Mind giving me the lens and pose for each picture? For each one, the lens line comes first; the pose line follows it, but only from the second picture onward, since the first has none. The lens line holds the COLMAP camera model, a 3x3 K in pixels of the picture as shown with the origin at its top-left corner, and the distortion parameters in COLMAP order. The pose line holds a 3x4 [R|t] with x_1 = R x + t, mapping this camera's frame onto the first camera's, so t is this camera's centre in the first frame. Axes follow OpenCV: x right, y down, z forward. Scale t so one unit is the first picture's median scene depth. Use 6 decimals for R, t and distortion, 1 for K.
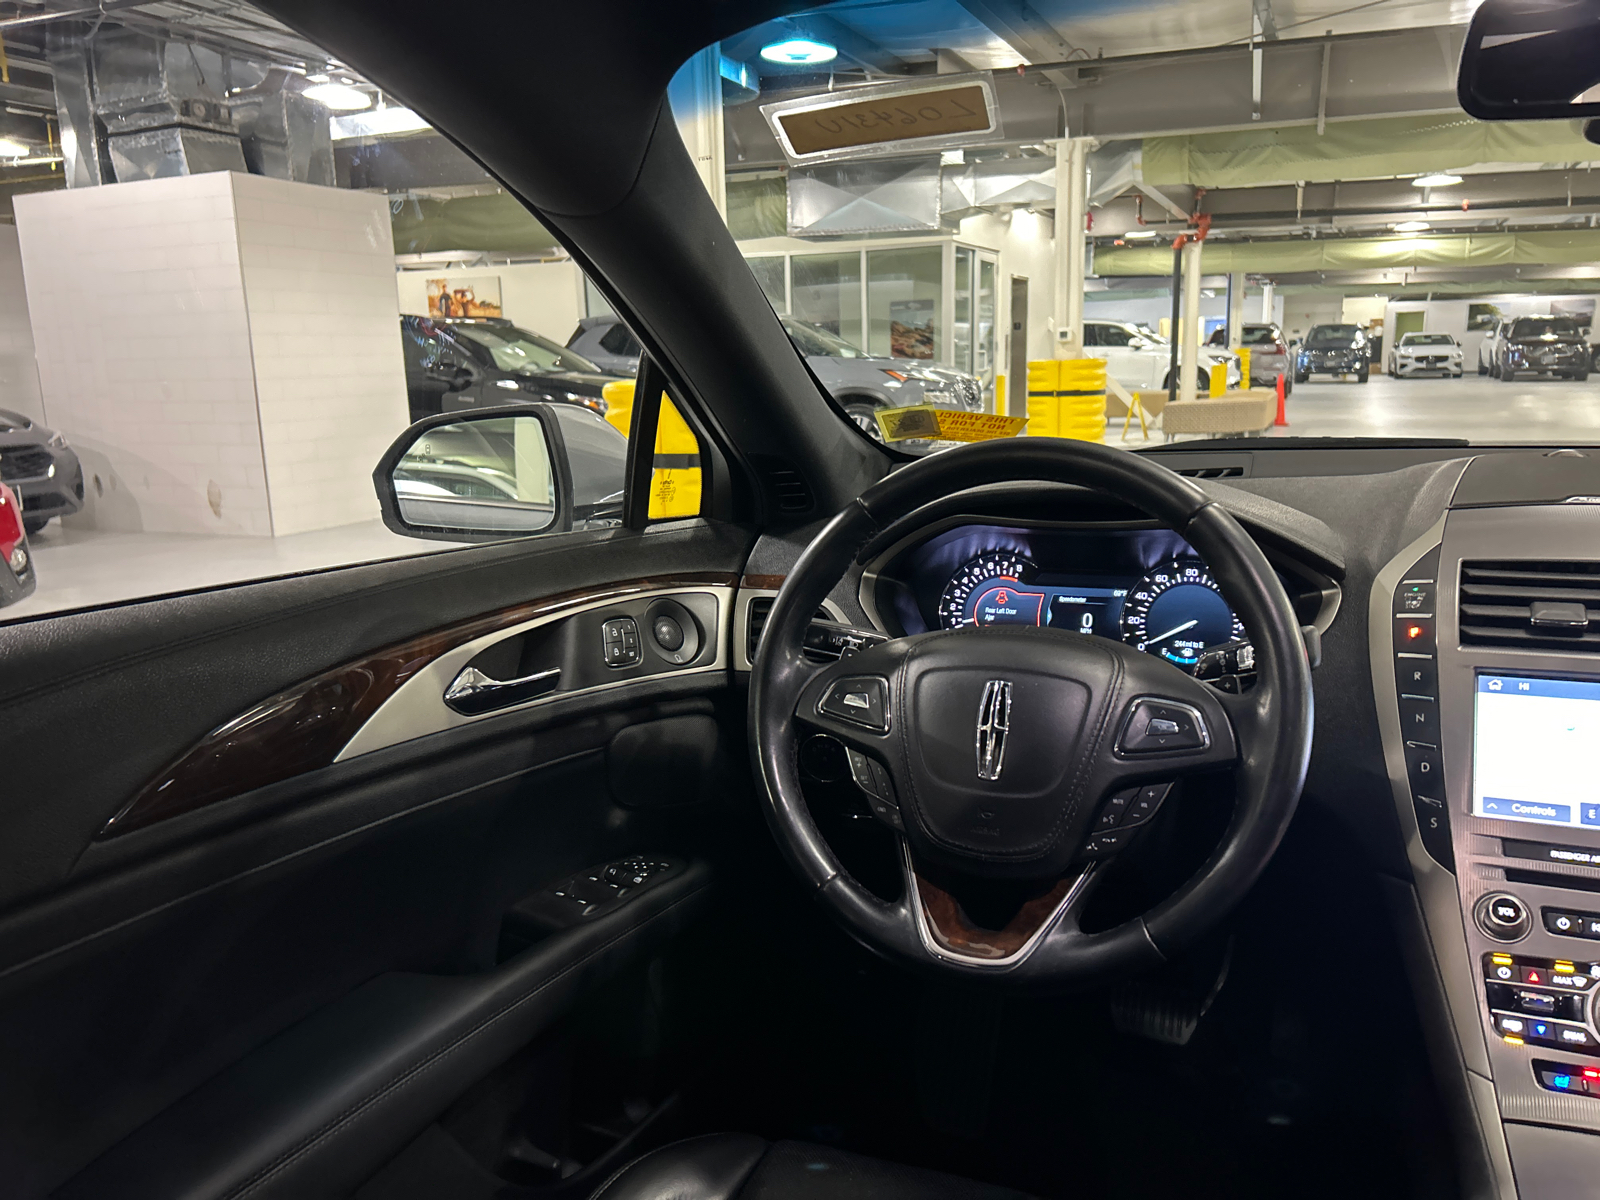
lens RADIAL K [[1138.1, 0, 800.0], [0, 1138.1, 600.0], [0, 0, 1]] dist [0.008493, -0.011611]
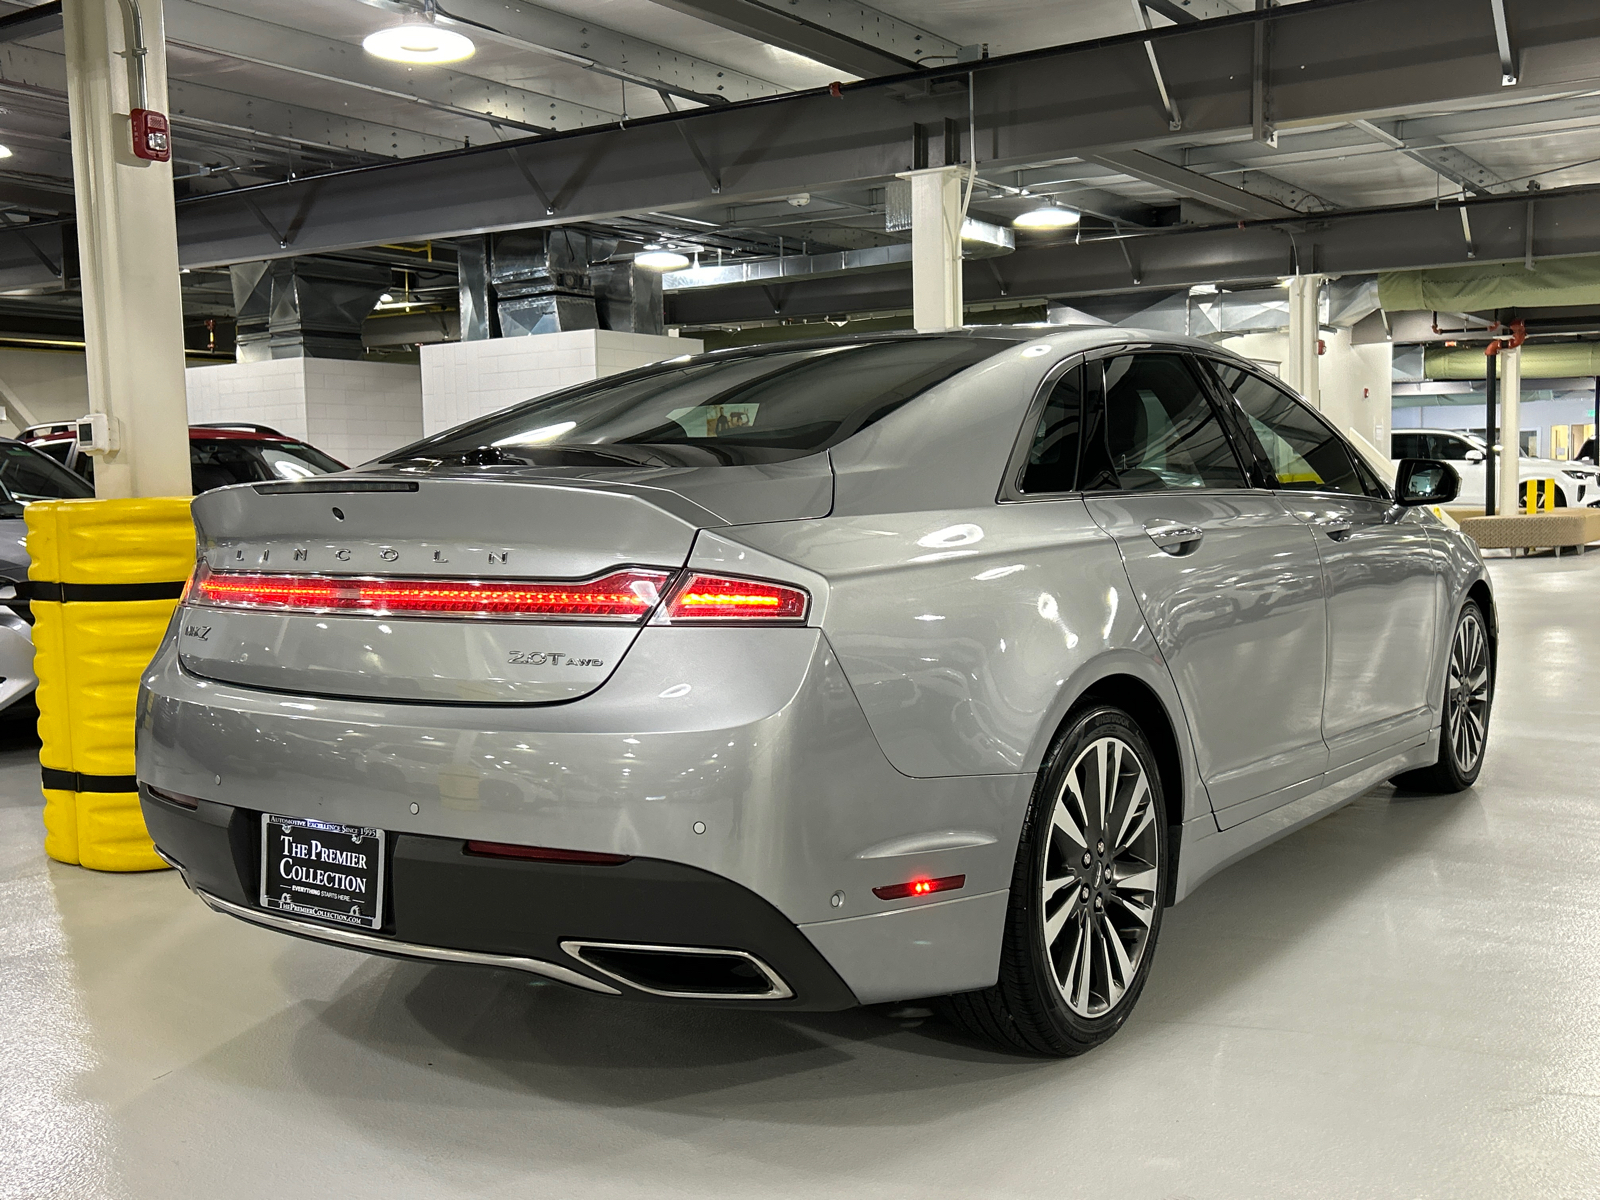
lens RADIAL K [[1603.1, 0, 793.6], [0, 1603.1, 547.7], [0, 0, 1]] dist [0.080221, -0.158334]
pose [[0.979856, 0.010812, -0.199412, 0.072918], [-0.043230, 0.986341, -0.158942, 0.125240], [0.194970, 0.164361, 0.966940, -0.569427]]
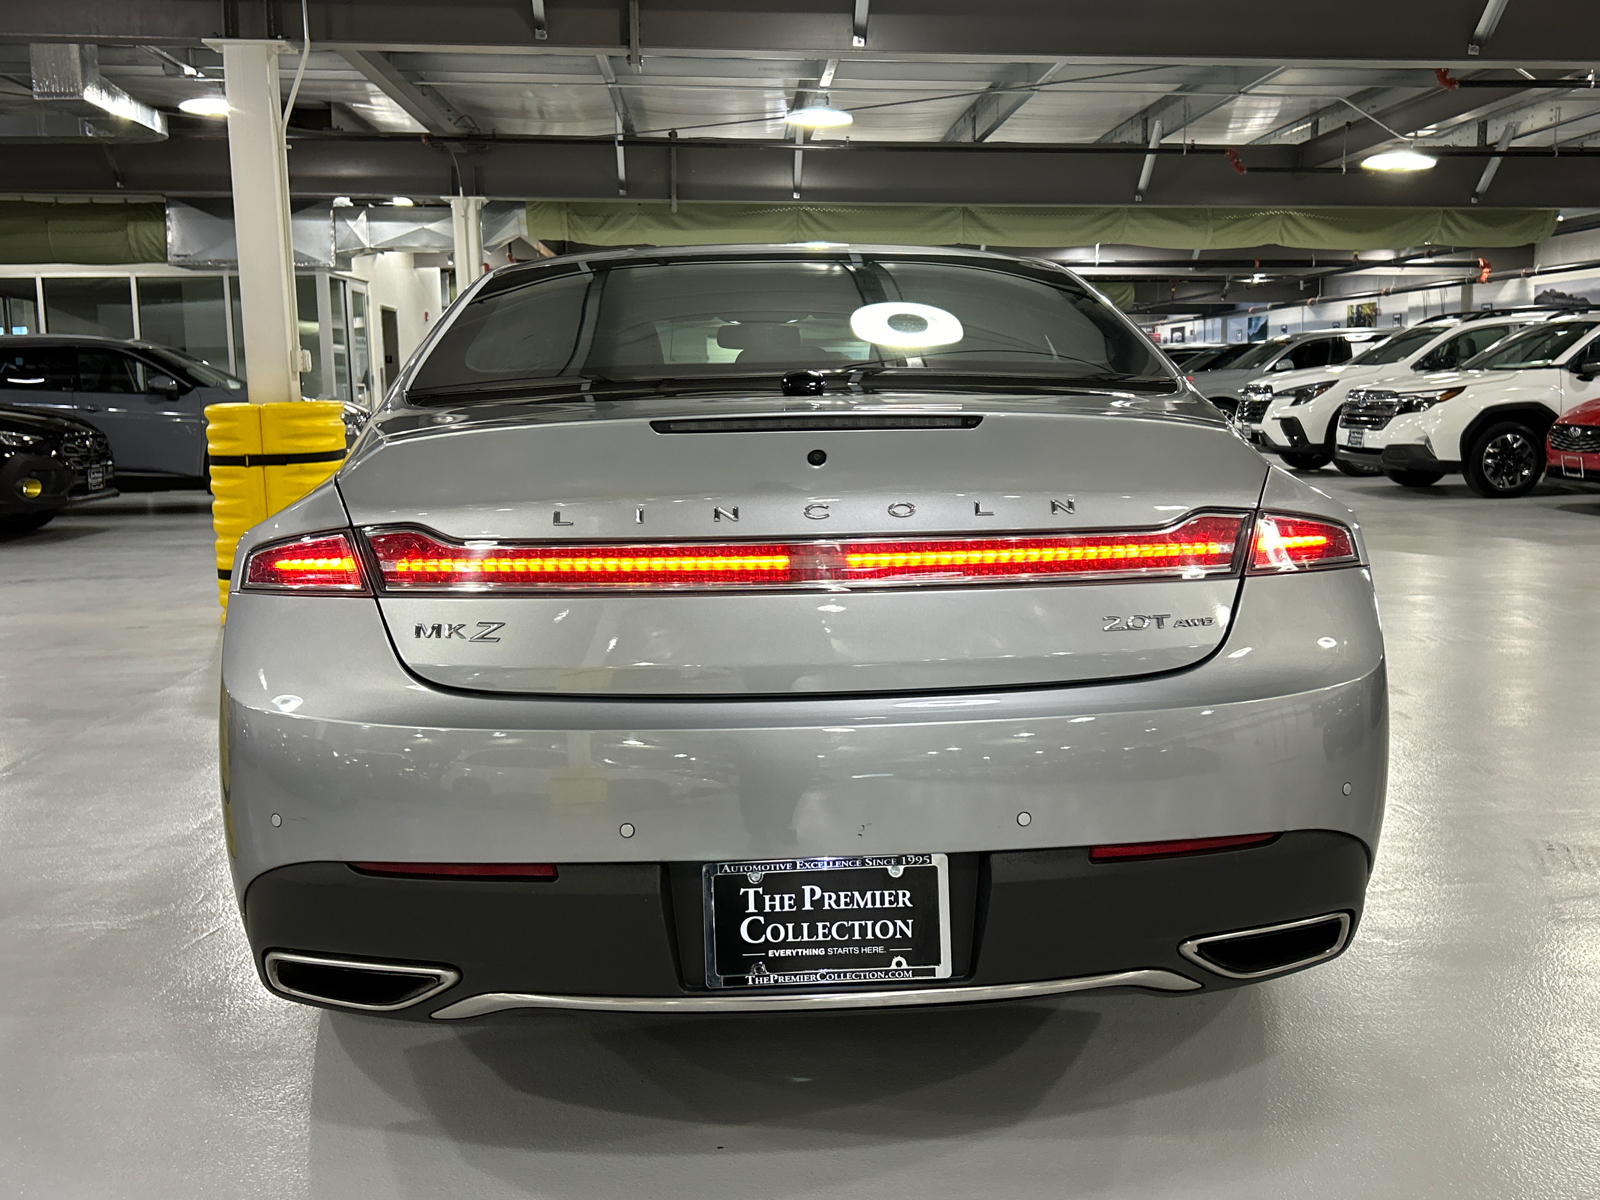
lens RADIAL K [[1603.1, 0, 793.6], [0, 1603.1, 547.7], [0, 0, 1]] dist [0.080221, -0.158334]
pose [[0.886916, -0.035132, 0.460593, -0.213761], [0.088072, 0.991674, -0.093951, 0.106519], [-0.453457, 0.123892, 0.882625, -0.483518]]
